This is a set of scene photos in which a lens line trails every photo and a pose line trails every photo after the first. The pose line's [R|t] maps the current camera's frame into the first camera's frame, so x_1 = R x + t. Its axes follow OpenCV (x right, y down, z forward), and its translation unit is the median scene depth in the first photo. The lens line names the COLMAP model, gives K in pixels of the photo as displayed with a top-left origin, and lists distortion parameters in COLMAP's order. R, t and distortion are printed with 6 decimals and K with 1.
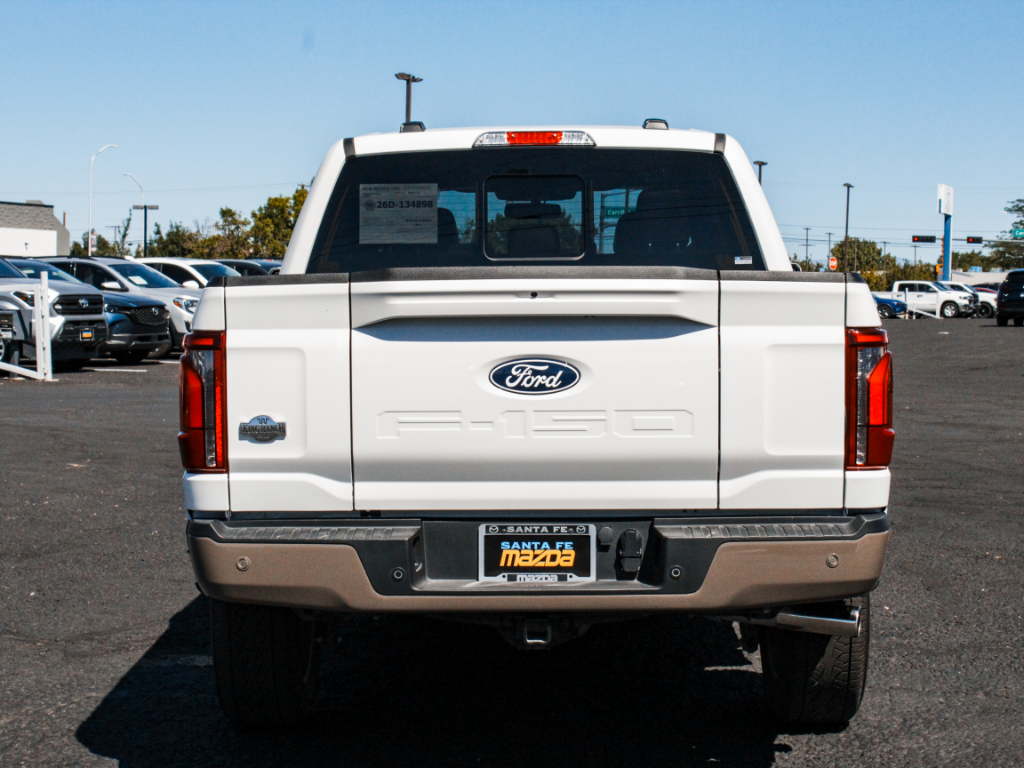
lens RADIAL K [[2091.9, 0, 512.0], [0, 2091.9, 384.0], [0, 0, 1]] dist [0.008838, -0.035985]
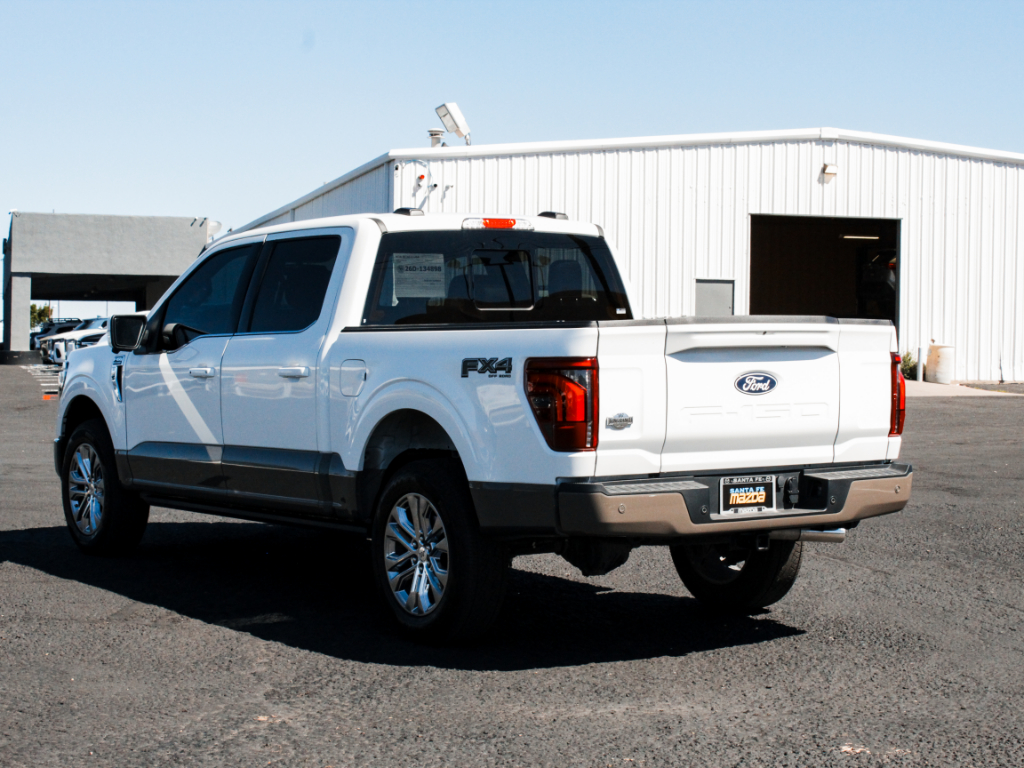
lens RADIAL K [[2091.9, 0, 512.0], [0, 2091.9, 384.0], [0, 0, 1]] dist [0.008838, -0.035985]
pose [[0.805796, -0.013758, 0.592033, -1.078479], [0.027074, 0.999541, -0.013622, 0.013249], [-0.591573, 0.027005, 0.805799, -0.183395]]
